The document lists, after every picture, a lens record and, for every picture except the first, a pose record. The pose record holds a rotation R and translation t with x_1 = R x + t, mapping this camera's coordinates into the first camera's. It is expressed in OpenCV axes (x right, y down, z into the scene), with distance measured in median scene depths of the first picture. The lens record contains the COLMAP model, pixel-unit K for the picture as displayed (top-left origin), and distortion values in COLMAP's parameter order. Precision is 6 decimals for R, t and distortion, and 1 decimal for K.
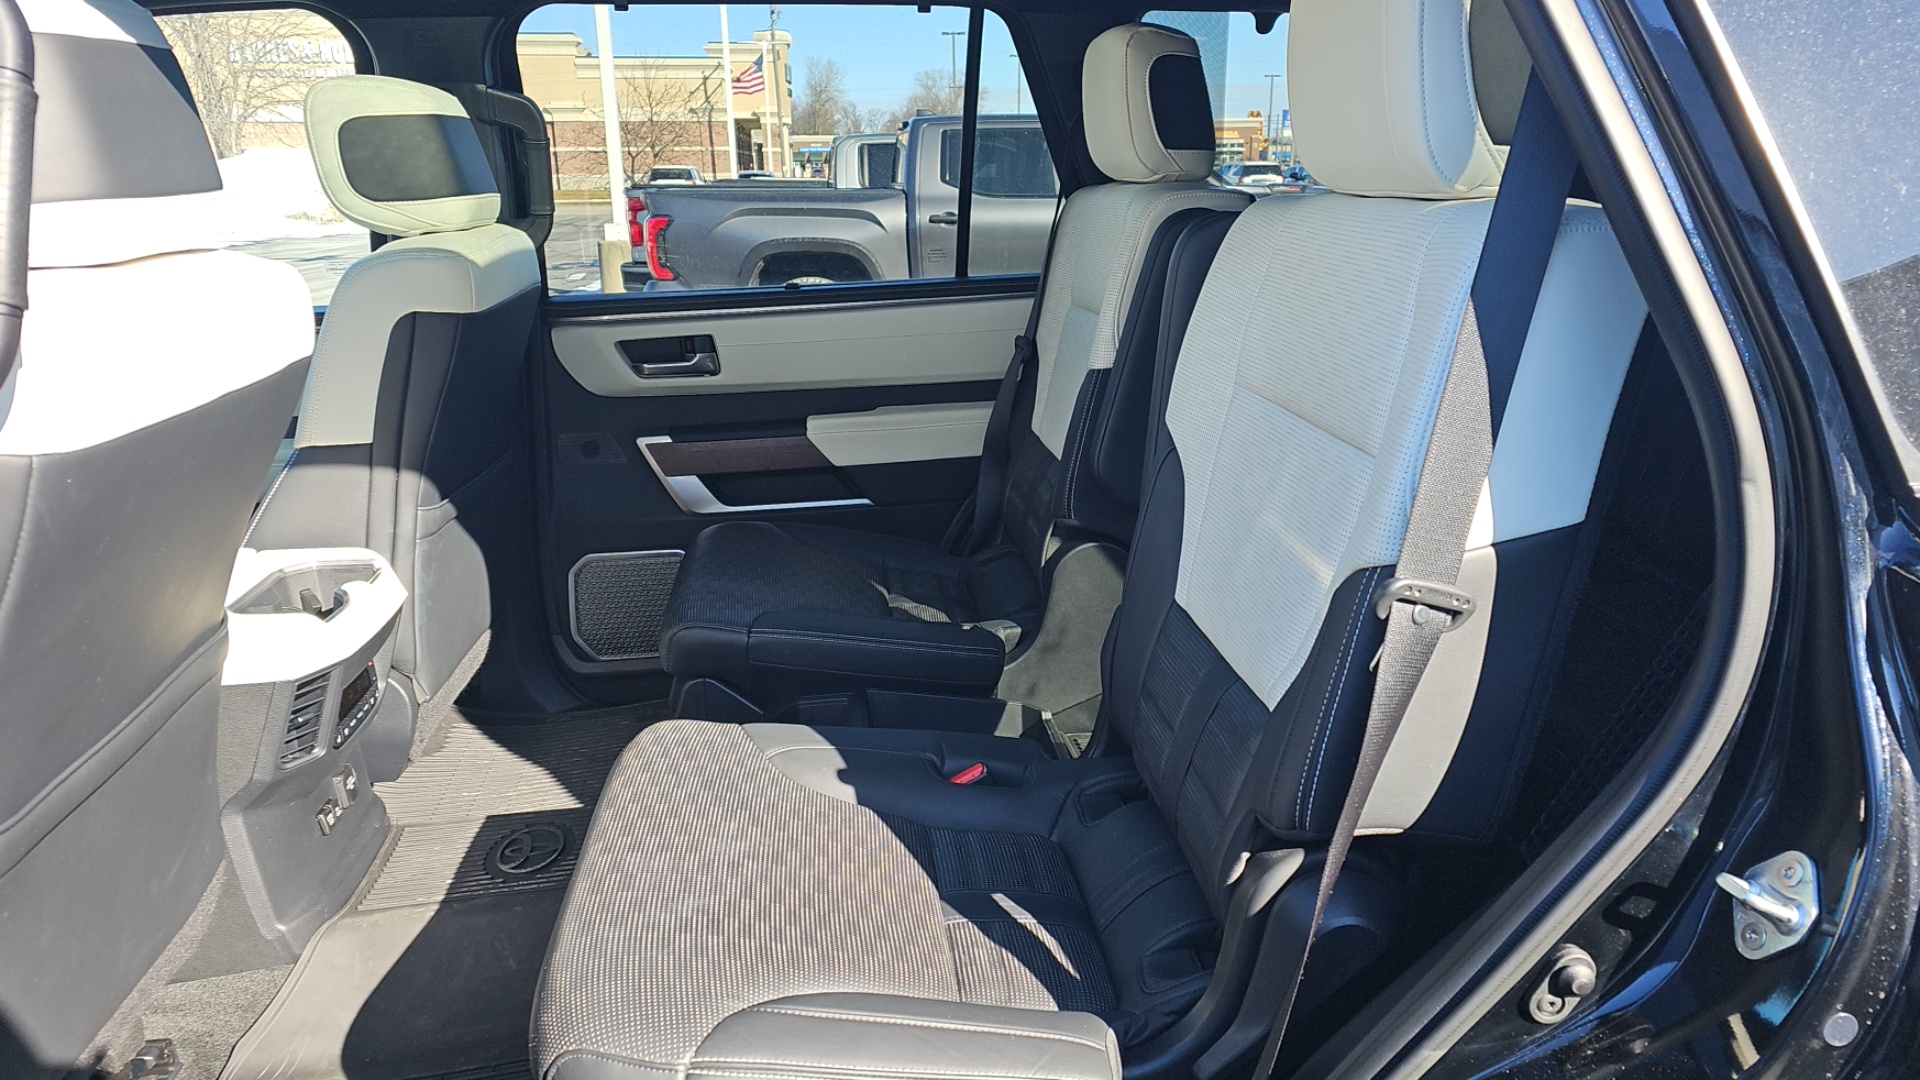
lens RADIAL K [[1369.2, 0, 967.4], [0, 1369.2, 548.1], [0, 0, 1]] dist [0.075856, -0.073627]
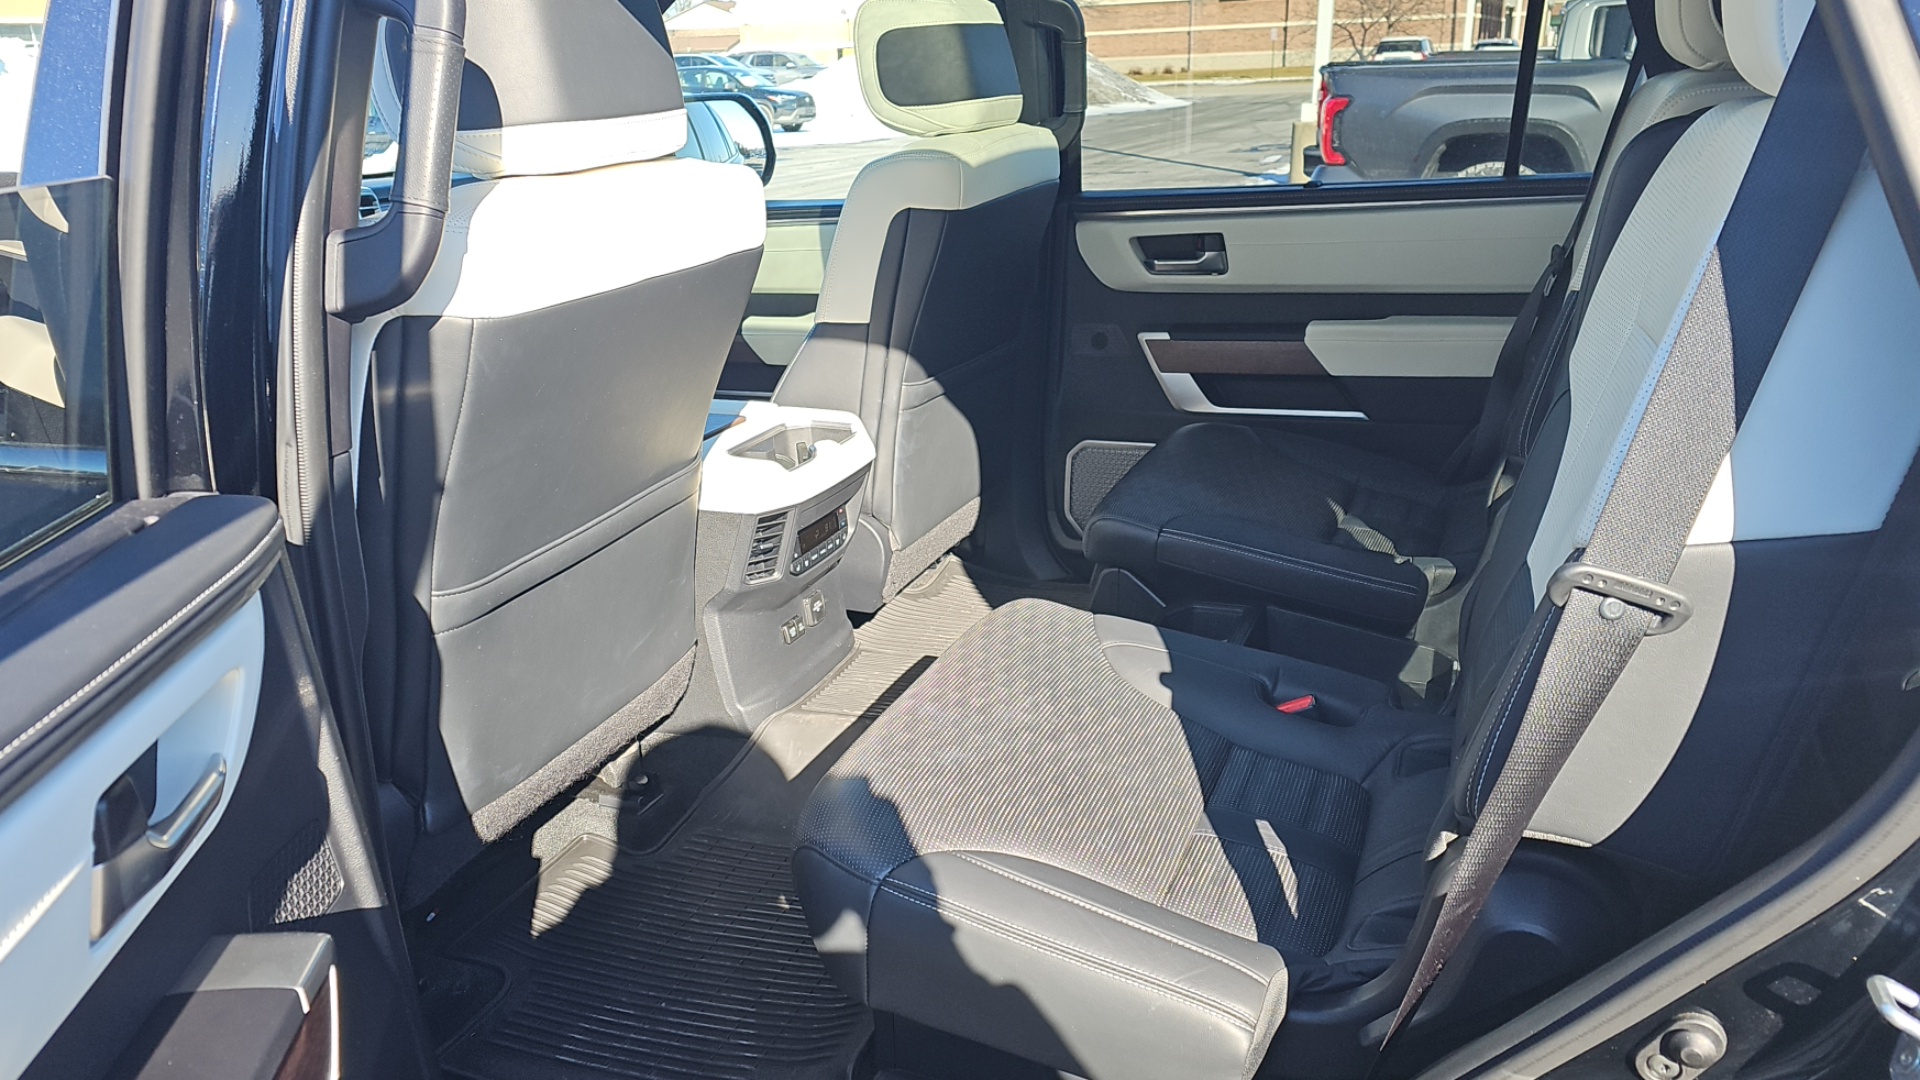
lens RADIAL K [[1369.2, 0, 922.8], [0, 1369.2, 571.2], [0, 0, 1]] dist [0.075856, -0.073627]
pose [[0.861941, 0.157356, -0.481971, 0.197667], [-0.109883, 0.986002, 0.125404, -0.019837], [0.494958, -0.055131, 0.867166, 0.012659]]
